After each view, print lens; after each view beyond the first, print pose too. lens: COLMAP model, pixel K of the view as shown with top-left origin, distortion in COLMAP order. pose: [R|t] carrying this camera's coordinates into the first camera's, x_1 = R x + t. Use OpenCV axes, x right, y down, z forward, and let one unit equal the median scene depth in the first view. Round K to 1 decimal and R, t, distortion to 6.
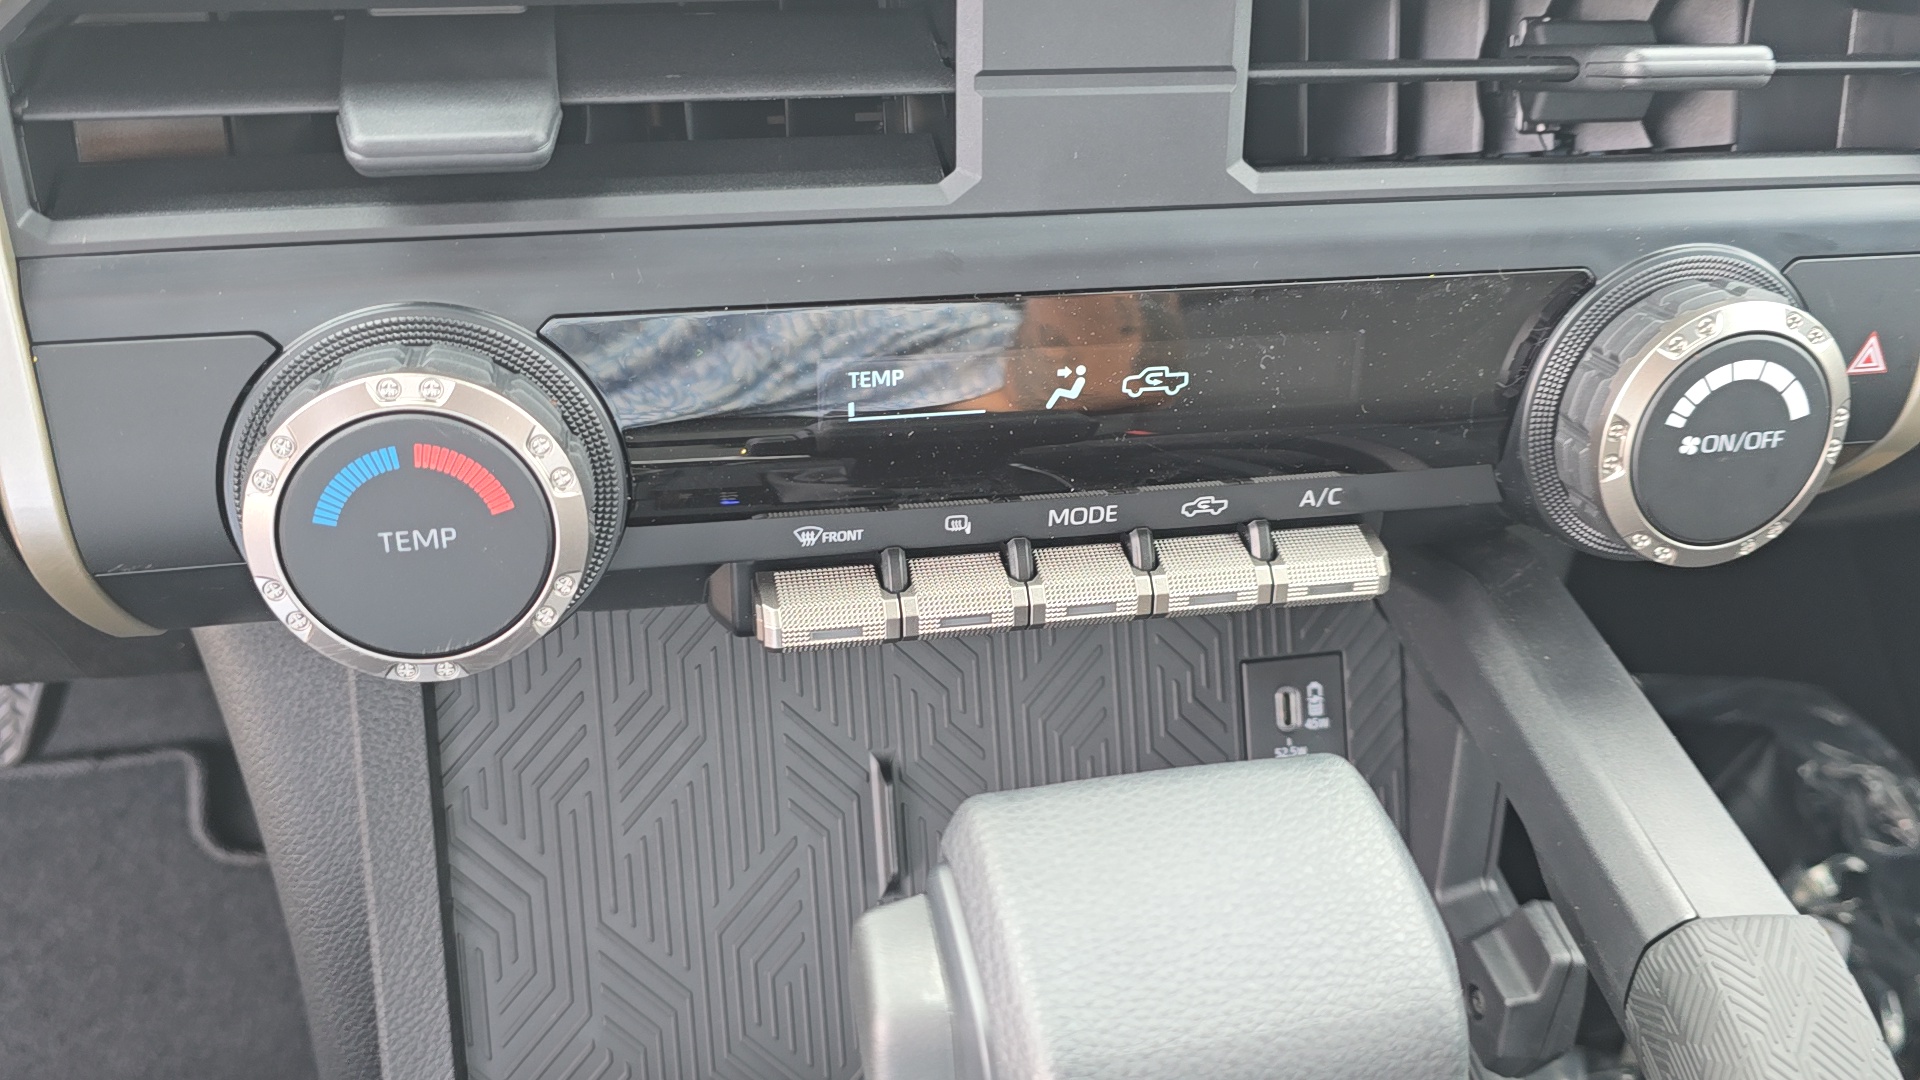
lens RADIAL K [[1587.3, 0, 980.3], [0, 1587.3, 540.5], [0, 0, 1]] dist [-0.017176, 0.019211]
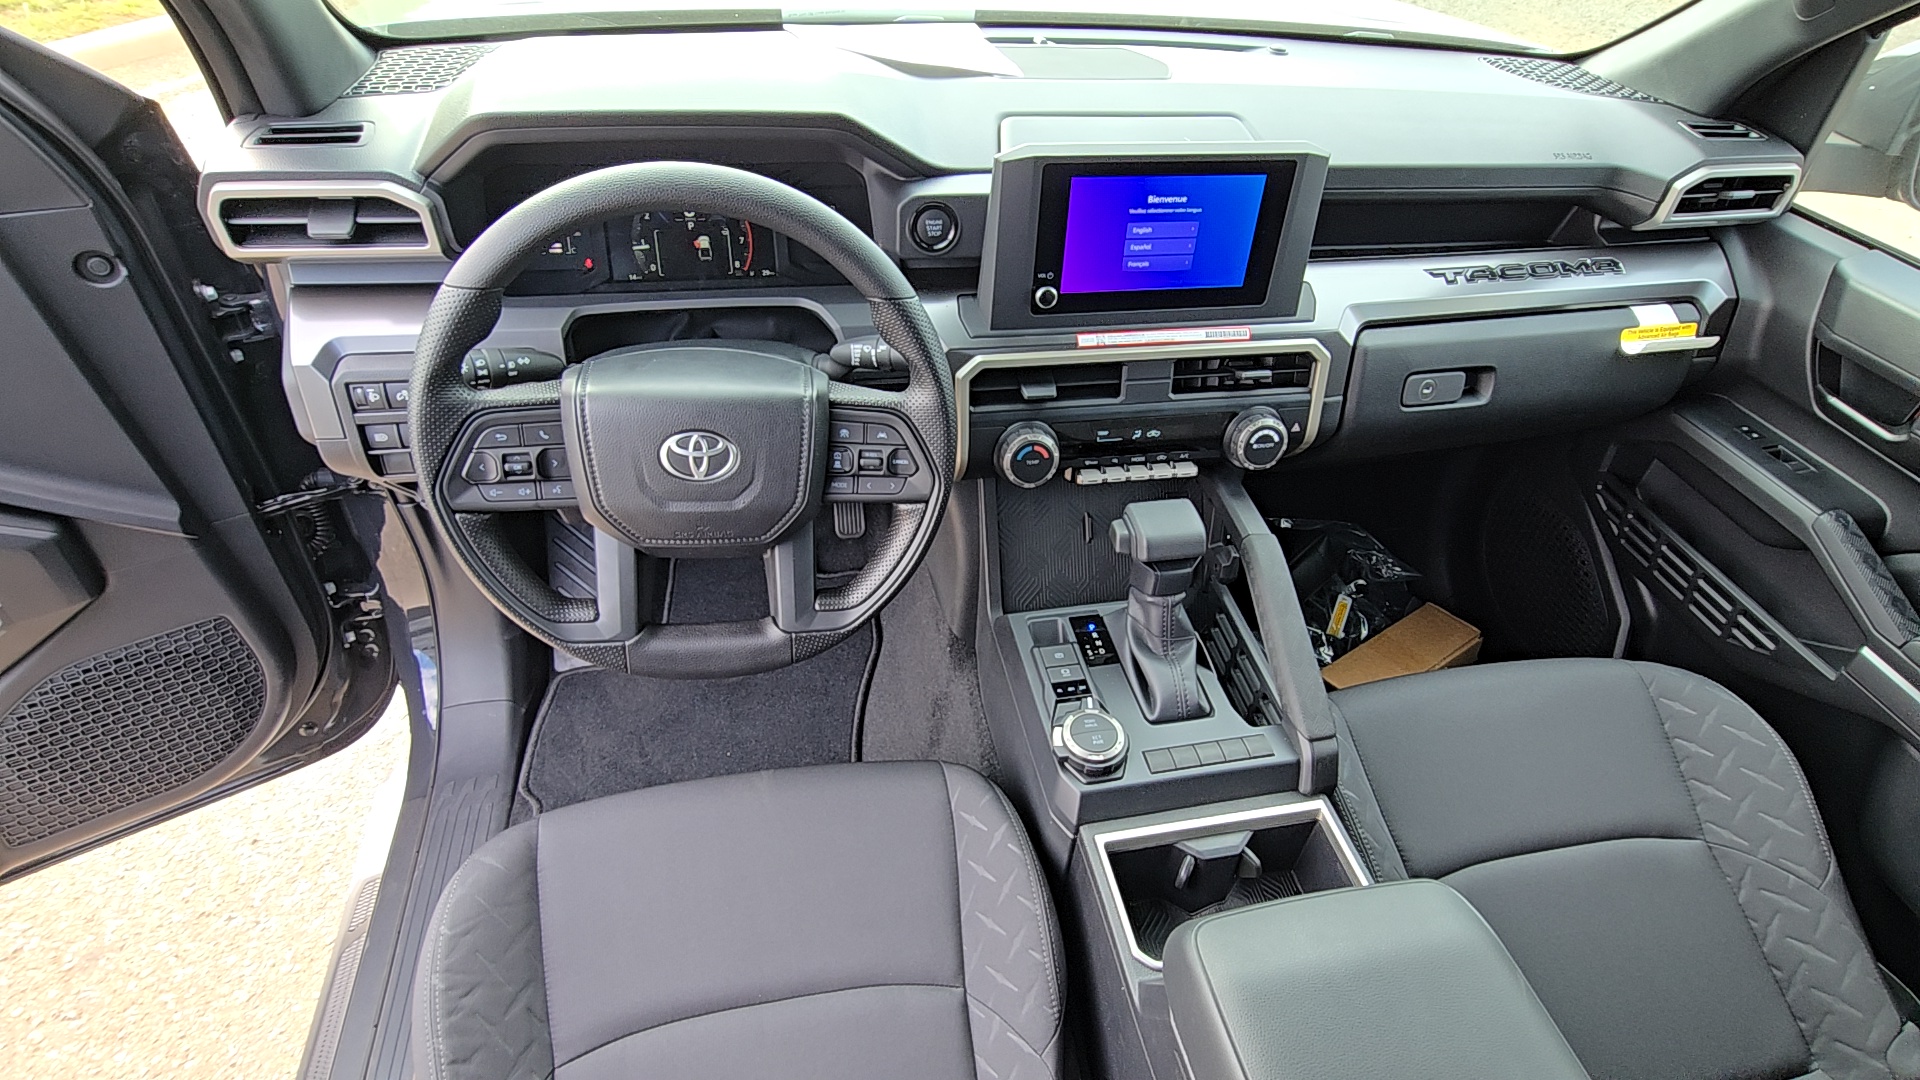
lens RADIAL K [[962.8, 0, 971.0], [0, 962.8, 540.5], [0, 0, 1]] dist [-0.000078, -0.000691]
pose [[0.999943, 0.005215, 0.009344, -0.516368], [-0.005783, 0.998070, 0.061827, 0.059058], [-0.009003, -0.061877, 0.998043, -2.171828]]
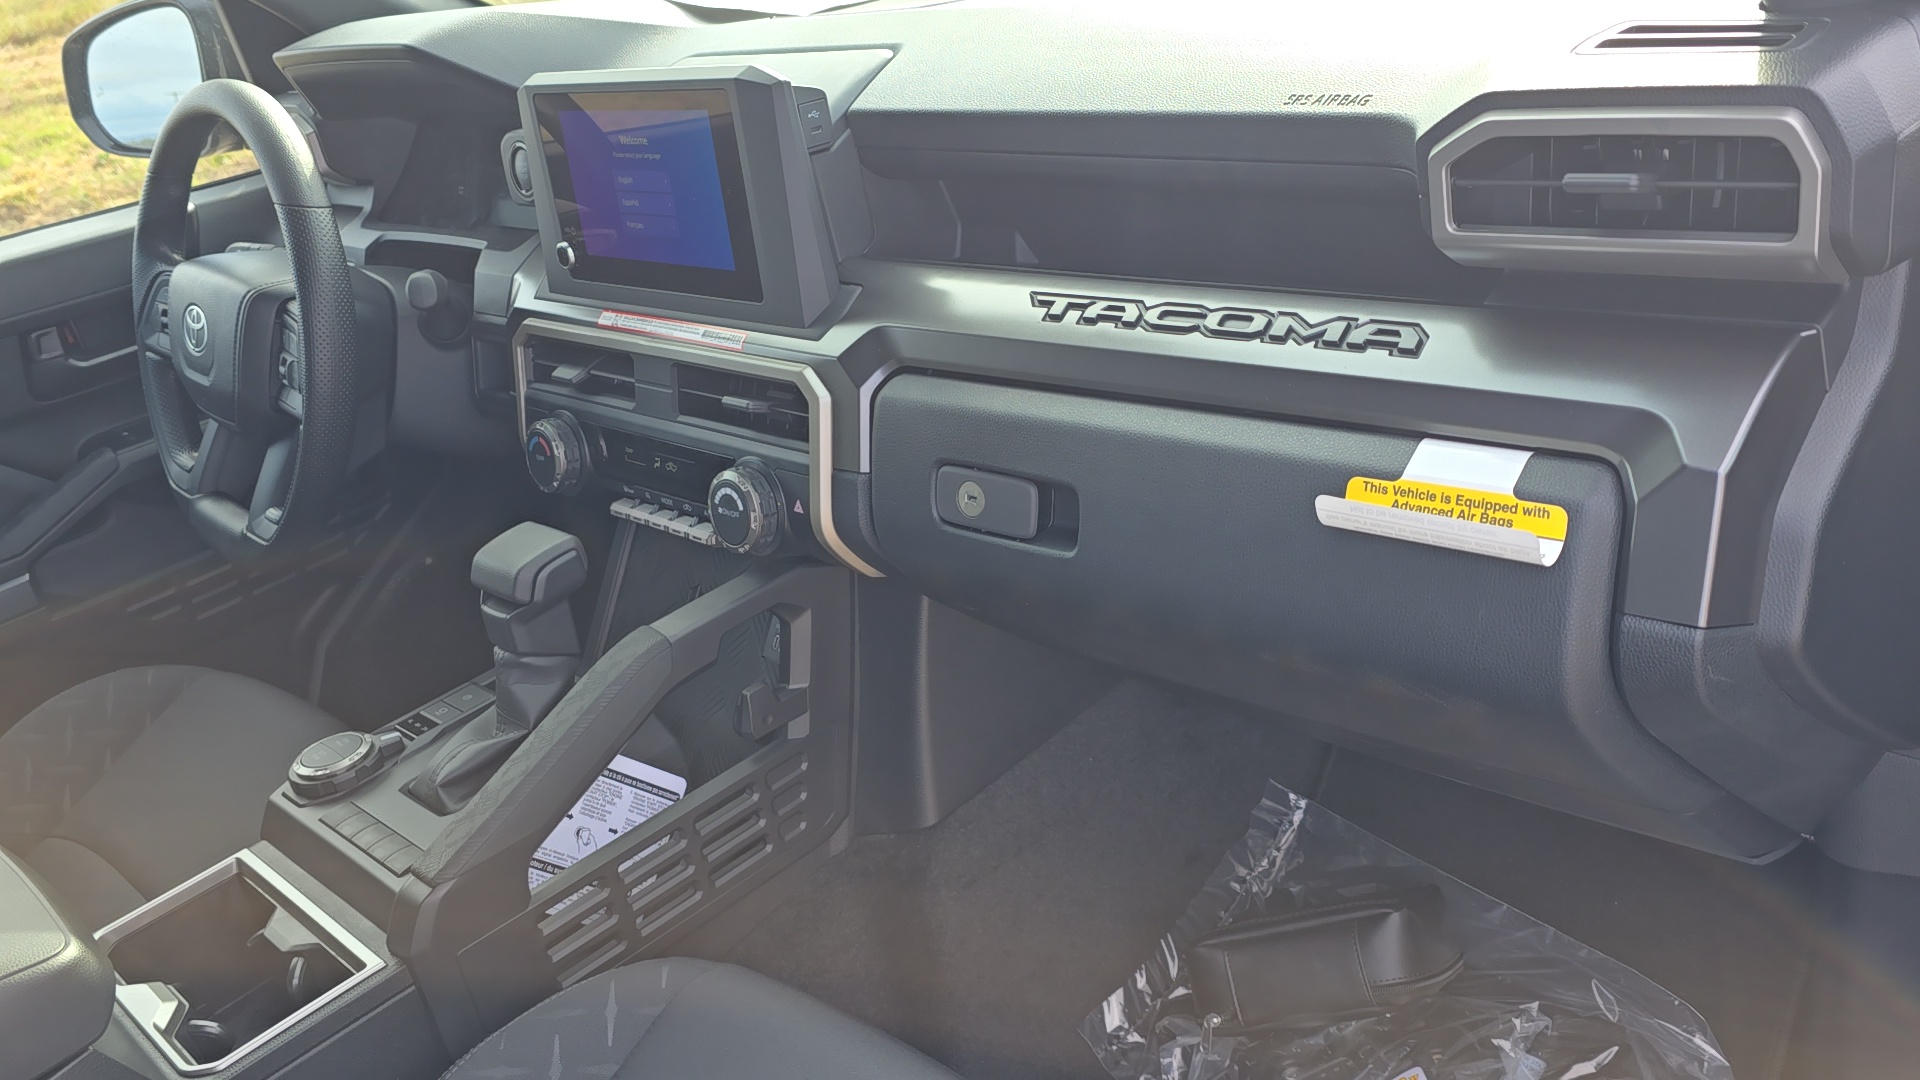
lens RADIAL K [[1587.3, 0, 980.3], [0, 1587.3, 540.5], [0, 0, 1]] dist [-0.017176, 0.019211]
pose [[0.545433, 0.213990, -0.810377, 3.527462], [-0.336572, 0.941399, 0.022055, -0.261389], [0.767608, 0.260721, 0.585493, -0.561950]]
